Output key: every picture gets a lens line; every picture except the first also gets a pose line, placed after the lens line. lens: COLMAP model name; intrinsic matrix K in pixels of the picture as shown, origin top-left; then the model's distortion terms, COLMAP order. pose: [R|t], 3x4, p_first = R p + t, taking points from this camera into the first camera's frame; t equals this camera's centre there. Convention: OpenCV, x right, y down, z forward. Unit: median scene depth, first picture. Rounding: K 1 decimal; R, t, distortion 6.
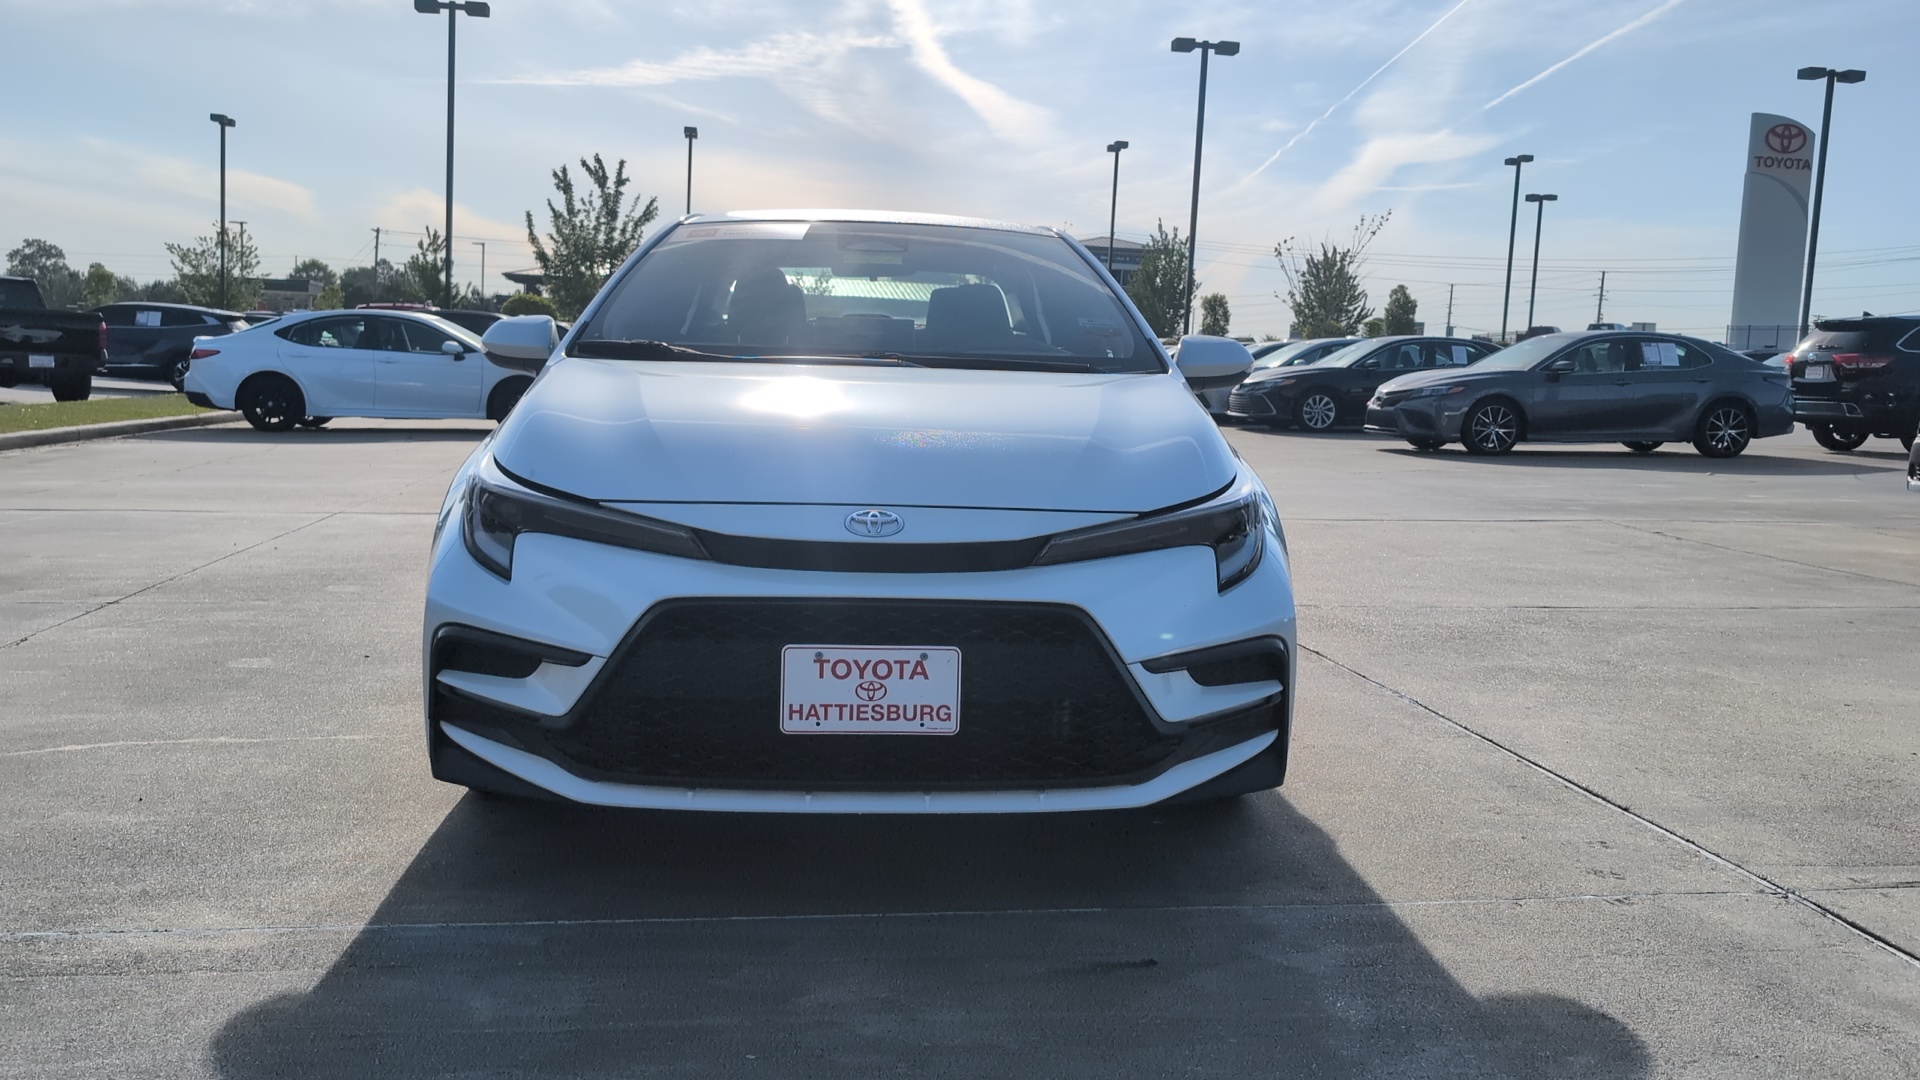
lens RADIAL K [[1616.5, 0, 978.2], [0, 1616.5, 541.3], [0, 0, 1]] dist [0.008614, -0.017133]
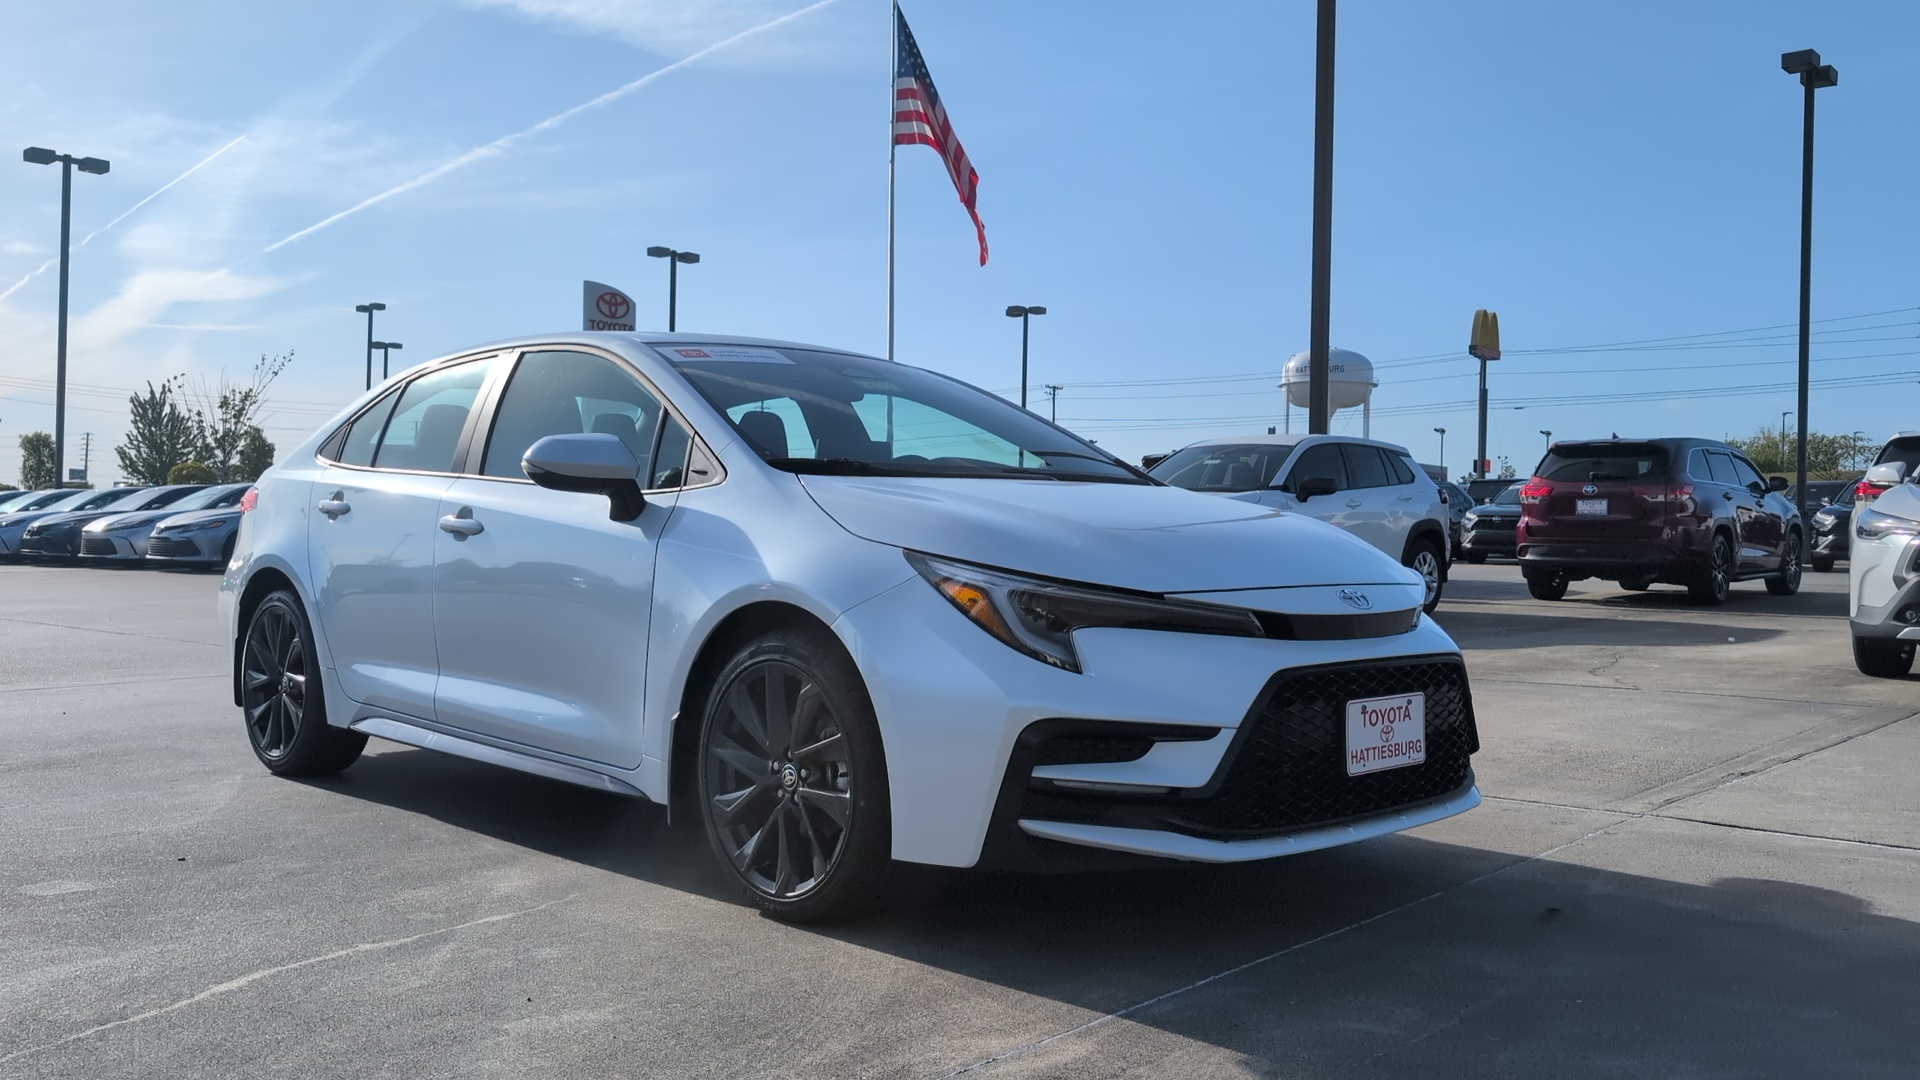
lens RADIAL K [[1616.5, 0, 972.8], [0, 1616.5, 528.0], [0, 0, 1]] dist [0.008614, -0.017133]
pose [[0.756501, -0.019376, 0.653705, -0.071263], [0.083219, 0.994288, -0.066835, -0.000491], [-0.648676, 0.104961, 0.753792, 0.016261]]
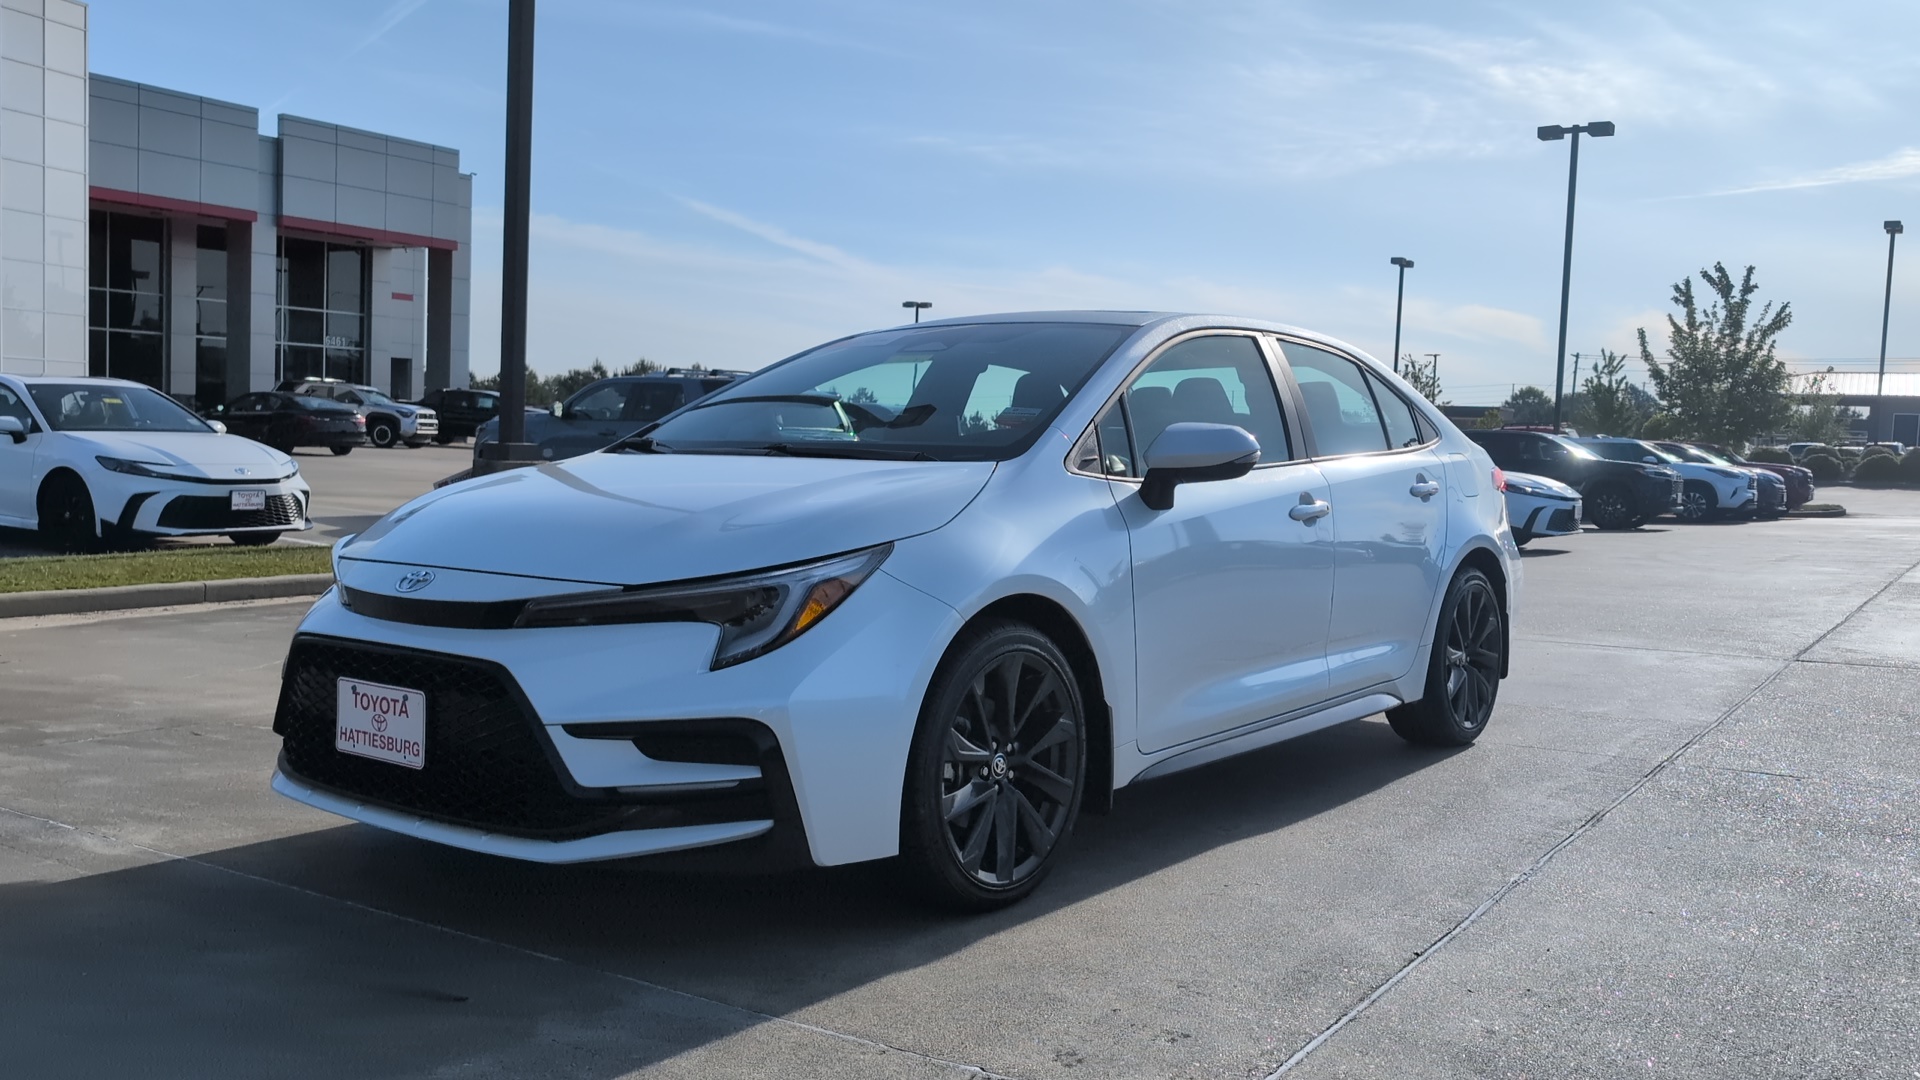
lens RADIAL K [[1616.5, 0, 974.0], [0, 1616.5, 556.7], [0, 0, 1]] dist [0.008614, -0.017133]
pose [[0.748113, 0.028353, -0.662965, 0.066239], [-0.072646, 0.996581, -0.039356, -0.000829], [0.659582, 0.077605, 0.747615, 0.025258]]
